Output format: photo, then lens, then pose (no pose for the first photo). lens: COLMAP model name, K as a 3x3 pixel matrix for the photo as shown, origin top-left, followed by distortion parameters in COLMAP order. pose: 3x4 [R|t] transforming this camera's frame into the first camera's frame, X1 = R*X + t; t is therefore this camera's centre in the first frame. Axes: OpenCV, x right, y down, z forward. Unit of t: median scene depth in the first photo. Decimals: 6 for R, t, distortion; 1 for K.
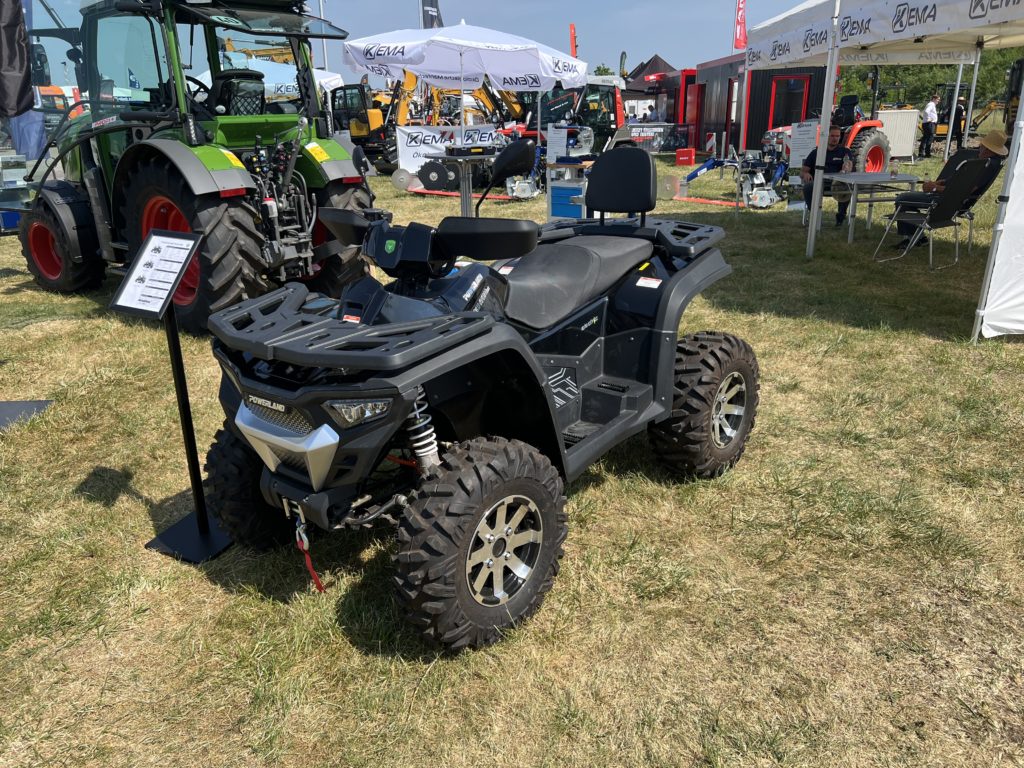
lens RADIAL K [[746.8, 0, 512.0], [0, 746.8, 384.0], [0, 0, 1]] dist [0.043973, -0.044605]
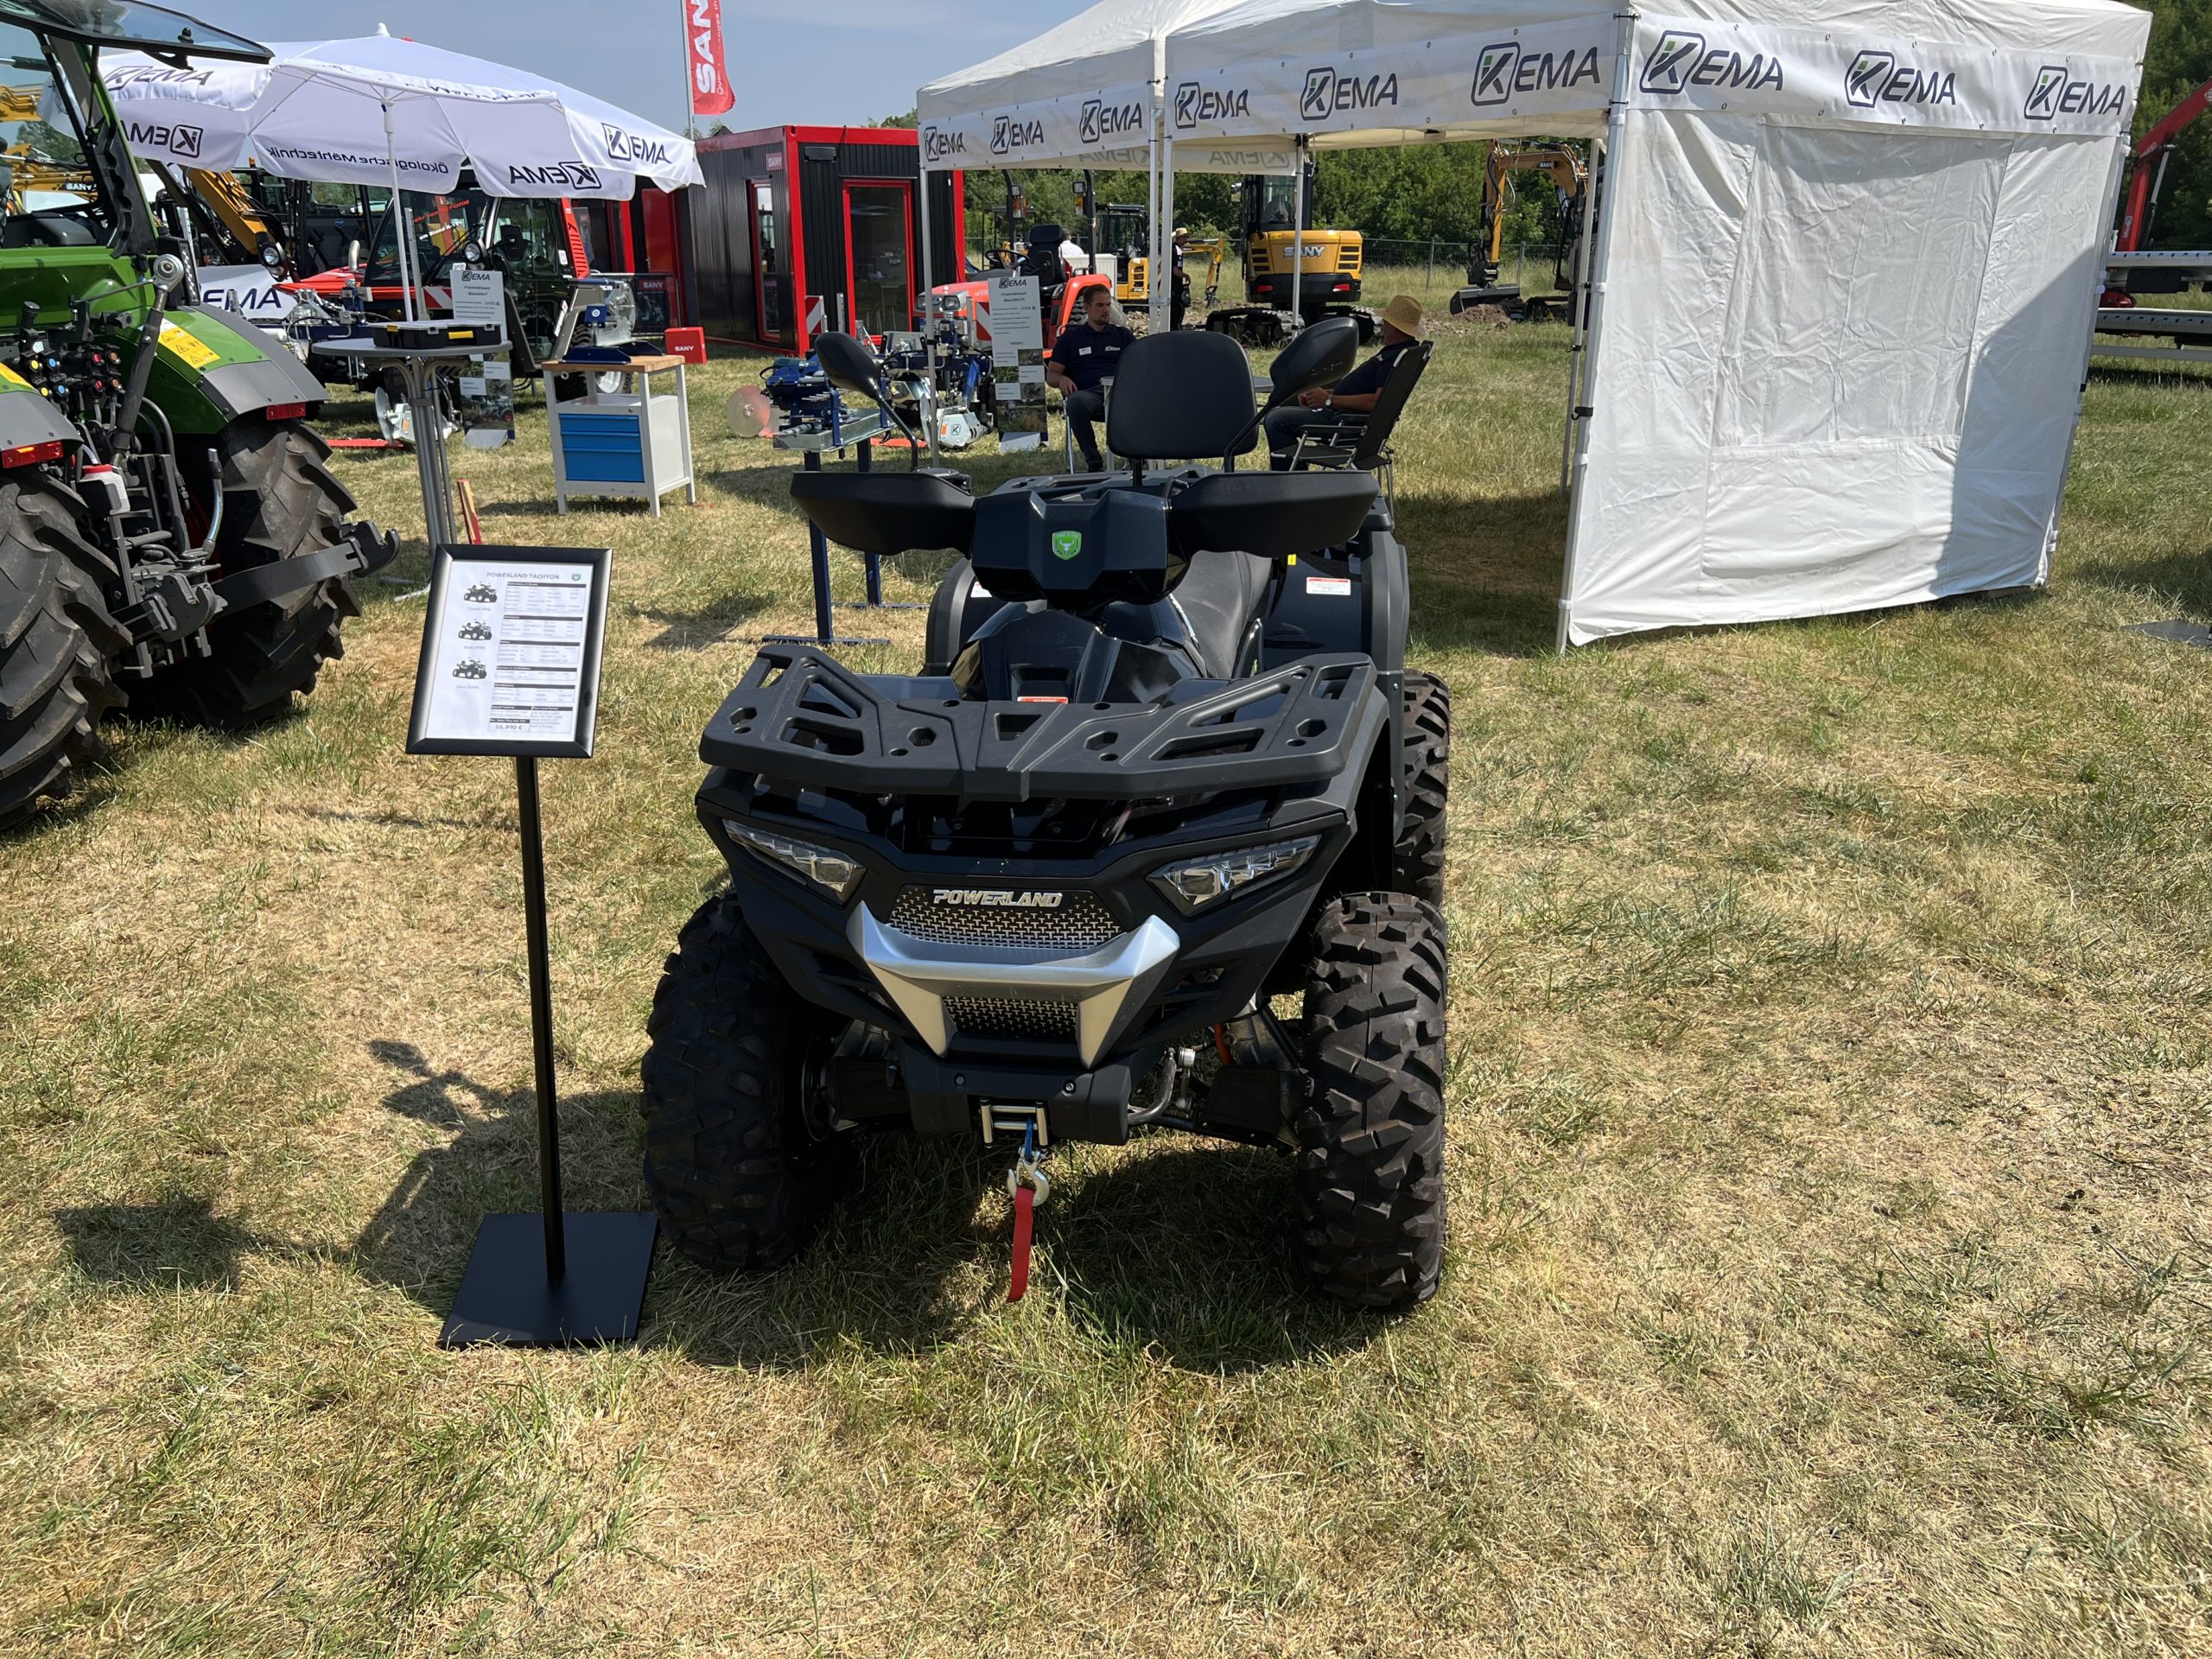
lens RADIAL K [[1613.1, 0, 1106.0], [0, 1613.1, 829.5], [0, 0, 1]] dist [0.043973, -0.044605]
pose [[0.874251, -0.149032, 0.462032, -0.286149], [0.150564, 0.988022, 0.033799, -0.015511], [-0.461535, 0.040016, 0.886219, 0.037800]]
